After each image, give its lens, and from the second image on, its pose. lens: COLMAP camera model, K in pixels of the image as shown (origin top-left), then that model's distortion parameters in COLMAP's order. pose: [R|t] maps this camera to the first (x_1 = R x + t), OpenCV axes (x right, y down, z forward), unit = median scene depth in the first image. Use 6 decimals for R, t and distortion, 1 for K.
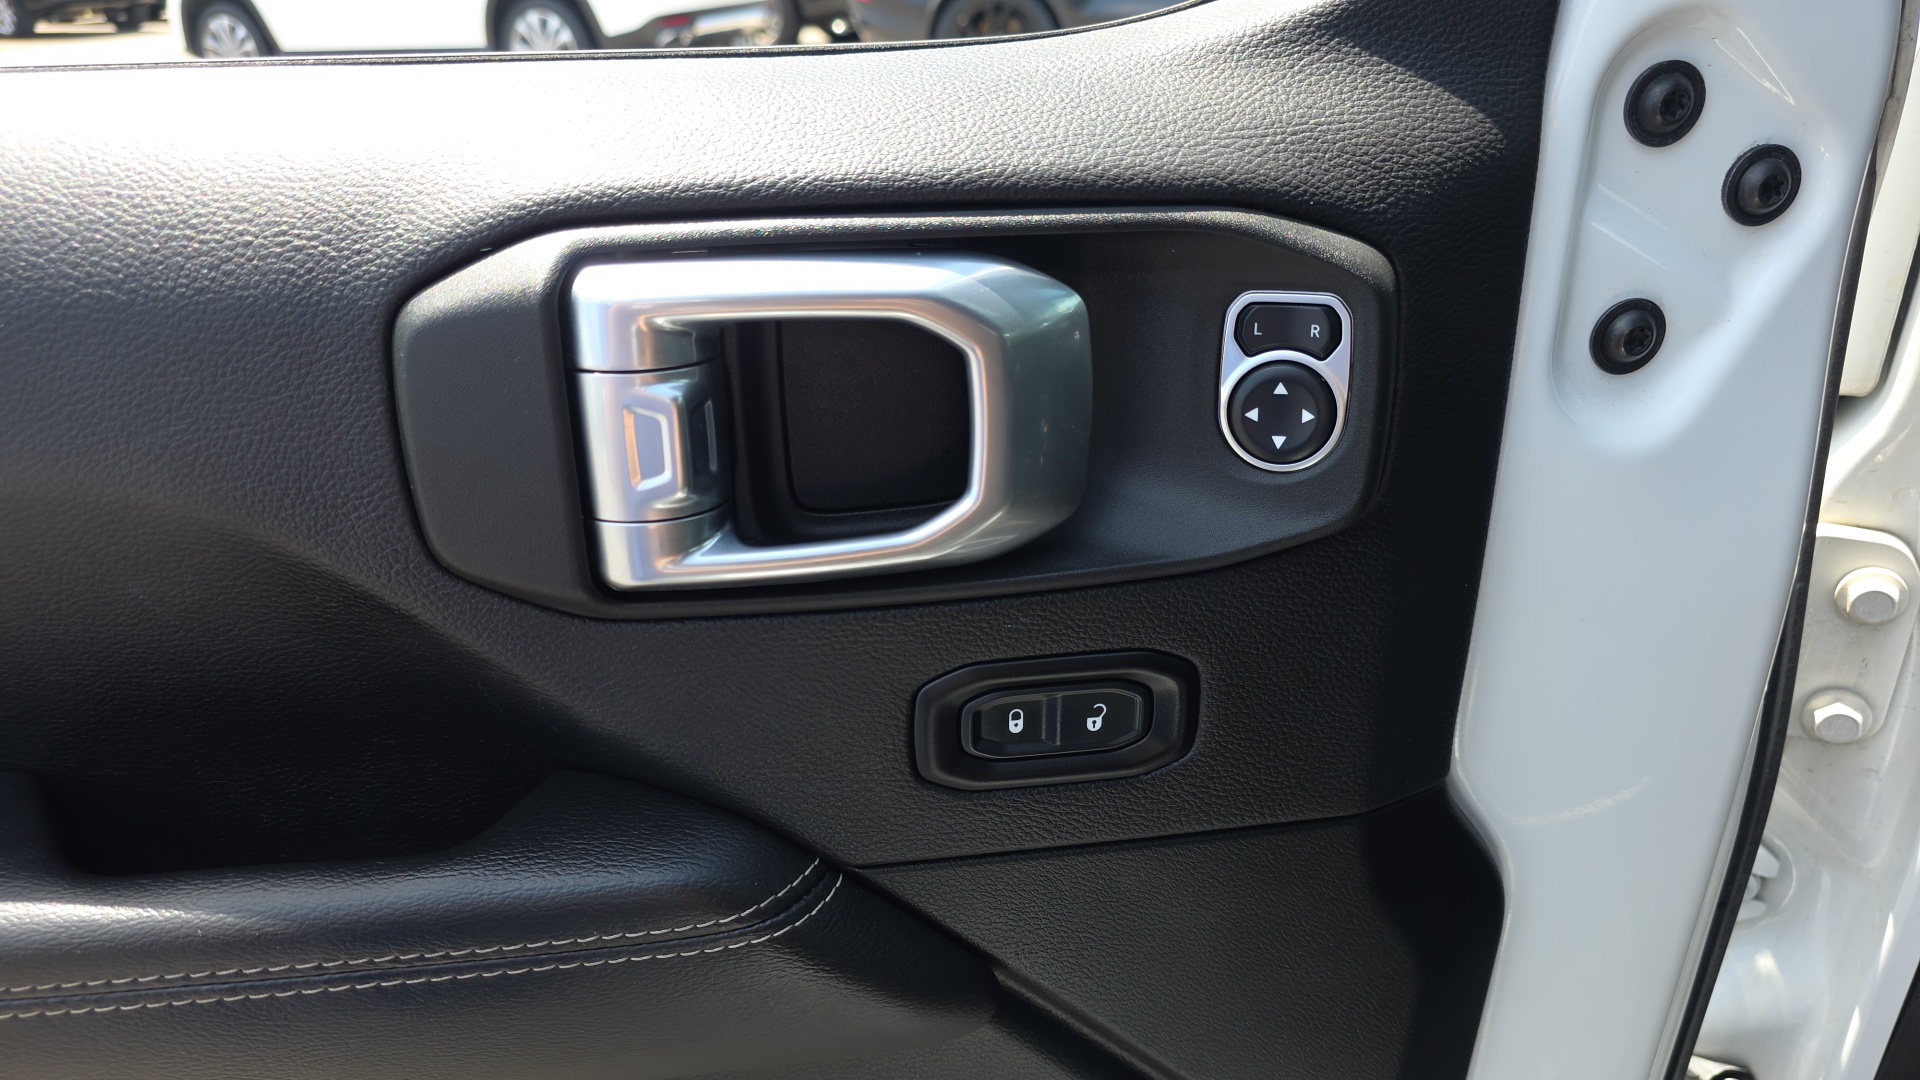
lens RADIAL K [[1303.6, 0, 924.1], [0, 1303.6, 562.5], [0, 0, 1]] dist [0.049324, -0.056952]
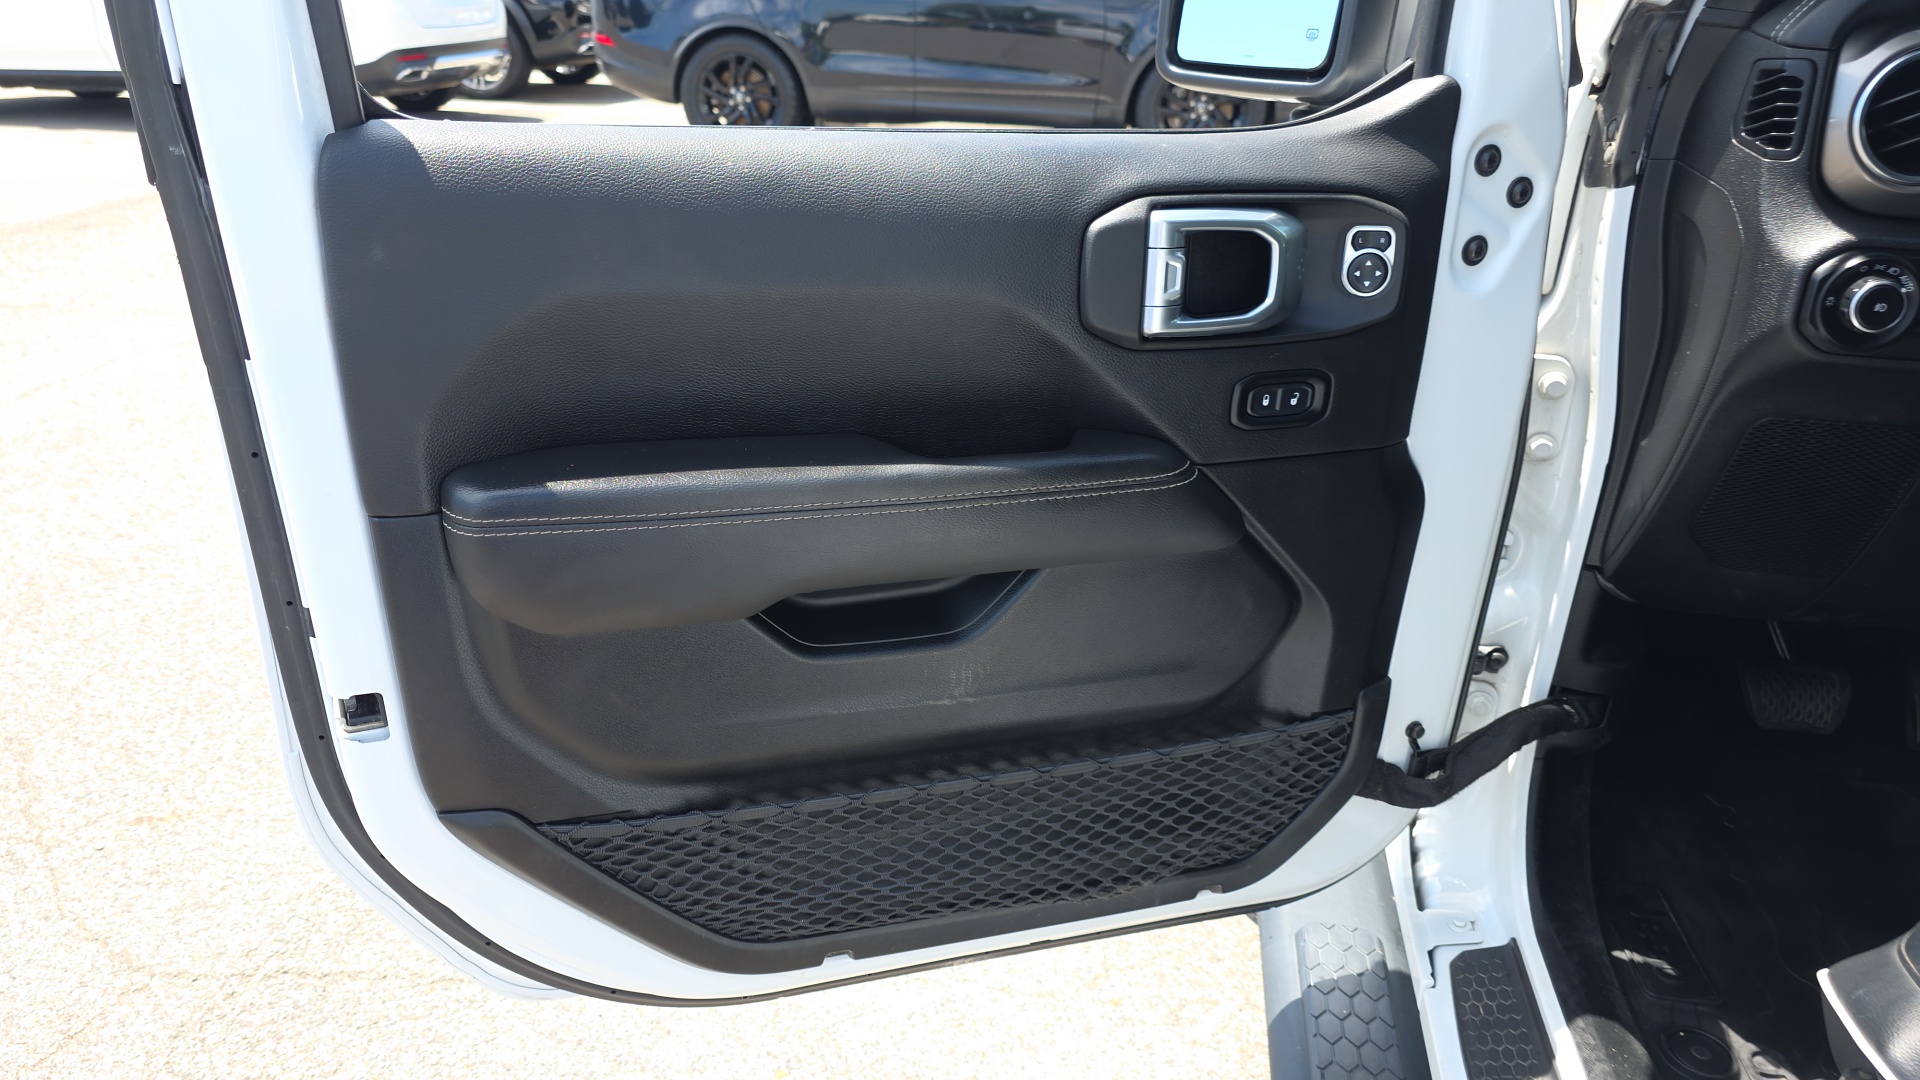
lens RADIAL K [[1303.6, 0, 924.1], [0, 1303.6, 562.5], [0, 0, 1]] dist [0.049324, -0.056952]
pose [[0.976629, -0.035387, 0.211998, -1.179452], [0.042387, 0.998693, -0.028564, 0.505513], [-0.210710, 0.036882, 0.976853, -1.376322]]
